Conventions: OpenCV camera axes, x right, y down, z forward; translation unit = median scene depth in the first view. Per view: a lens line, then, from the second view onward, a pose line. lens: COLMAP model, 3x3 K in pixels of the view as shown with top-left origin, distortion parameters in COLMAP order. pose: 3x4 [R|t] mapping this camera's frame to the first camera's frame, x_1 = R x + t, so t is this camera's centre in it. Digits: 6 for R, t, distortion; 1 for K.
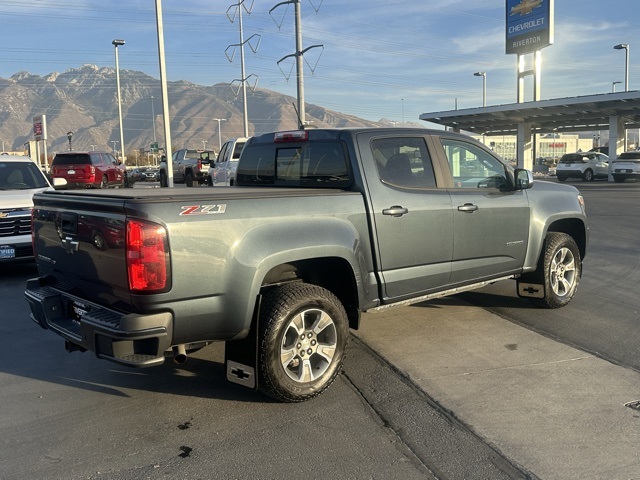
lens RADIAL K [[617.6, 0, 322.8], [0, 617.6, 238.0], [0, 0, 1]] dist [0.166405, -0.321198]
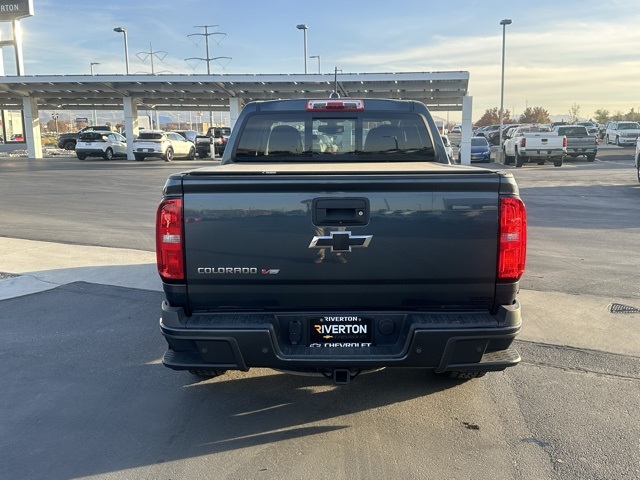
lens RADIAL K [[617.6, 0, 322.8], [0, 617.6, 238.0], [0, 0, 1]] dist [0.166405, -0.321198]
pose [[0.672339, -0.101918, 0.733194, -0.136019], [0.078218, 0.994713, 0.066545, -0.006201], [-0.736099, 0.012609, 0.676756, 0.074227]]
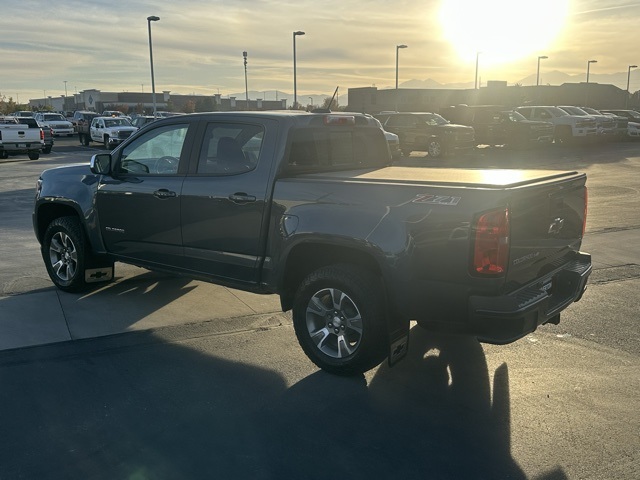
lens RADIAL K [[617.6, 0, 322.8], [0, 617.6, 238.0], [0, 0, 1]] dist [0.166405, -0.321198]
pose [[-0.174909, -0.155584, 0.972214, -0.195956], [0.116564, 0.977219, 0.177355, -0.028906], [-0.977660, 0.144346, -0.152789, 0.221344]]
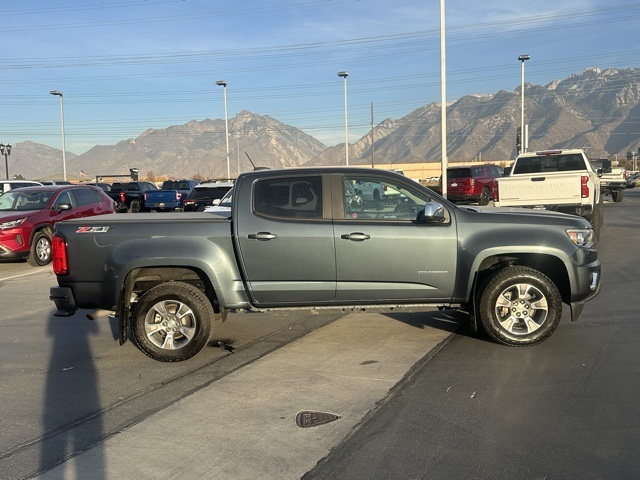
lens RADIAL K [[617.6, 0, 322.8], [0, 617.6, 238.0], [0, 0, 1]] dist [0.166405, -0.321198]
pose [[0.737151, 0.055399, -0.673454, 0.181390], [-0.061580, 0.997994, 0.014692, -0.011126], [0.672917, 0.030640, 0.739083, 0.021669]]
